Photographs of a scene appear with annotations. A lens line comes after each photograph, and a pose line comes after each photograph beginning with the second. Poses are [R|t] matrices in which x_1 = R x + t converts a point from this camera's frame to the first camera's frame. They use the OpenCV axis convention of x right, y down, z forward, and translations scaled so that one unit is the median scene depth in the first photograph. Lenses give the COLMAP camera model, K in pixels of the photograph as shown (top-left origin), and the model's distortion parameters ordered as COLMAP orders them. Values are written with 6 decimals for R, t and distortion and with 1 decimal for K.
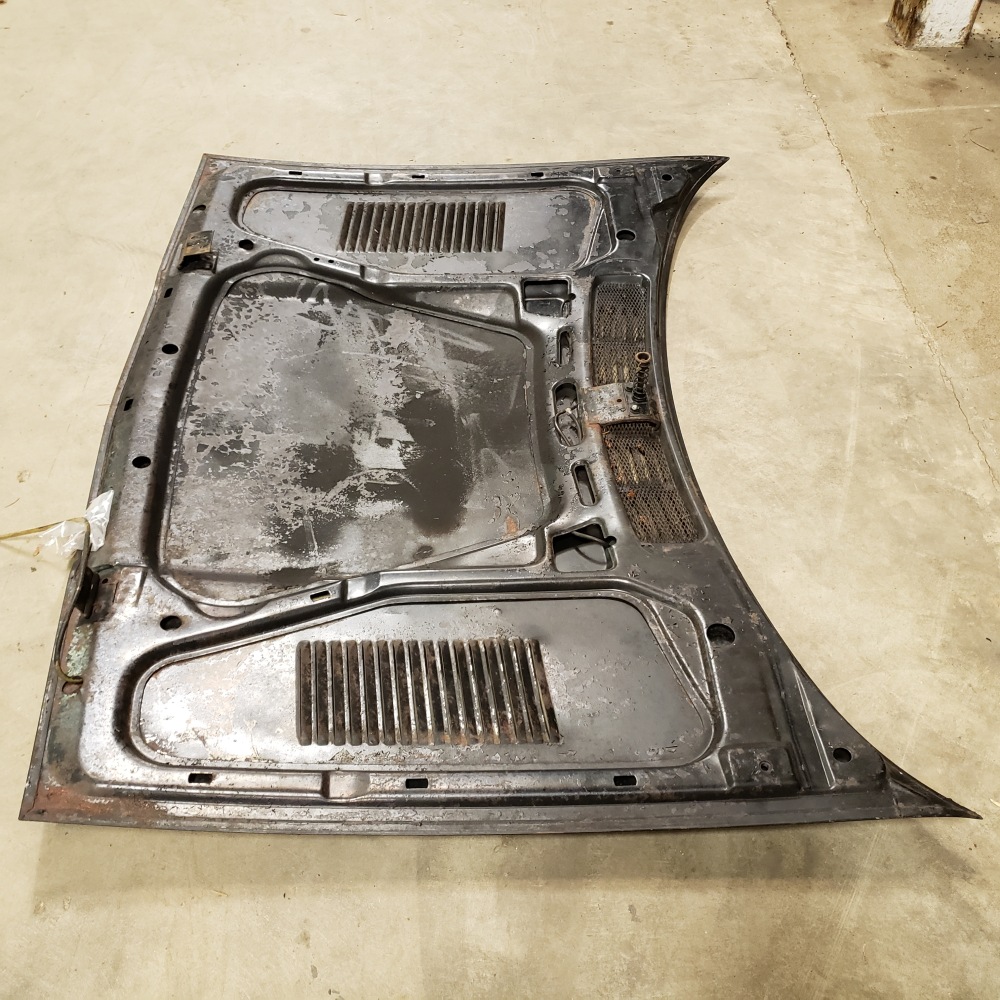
lens RADIAL K [[1024.6, 0, 500.0], [0, 1024.6, 500.0], [0, 0, 1]] dist [0.002084, 0.006465]
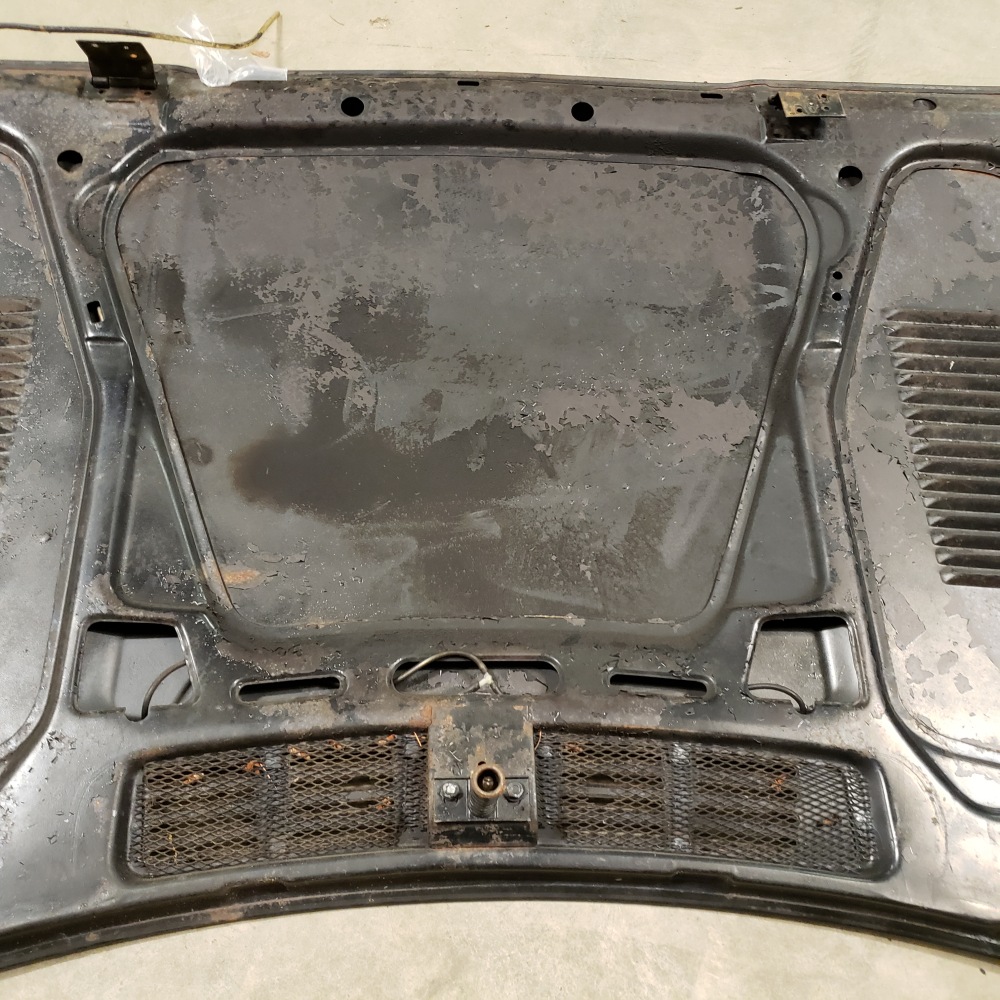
lens RADIAL K [[1024.6, 0, 500.0], [0, 1024.6, 500.0], [0, 0, 1]] dist [0.002084, 0.006465]
pose [[-0.033494, 0.885717, -0.463015, 0.239762], [-0.769177, 0.272964, 0.577803, -0.443187], [0.638157, 0.375494, 0.672131, 0.609348]]
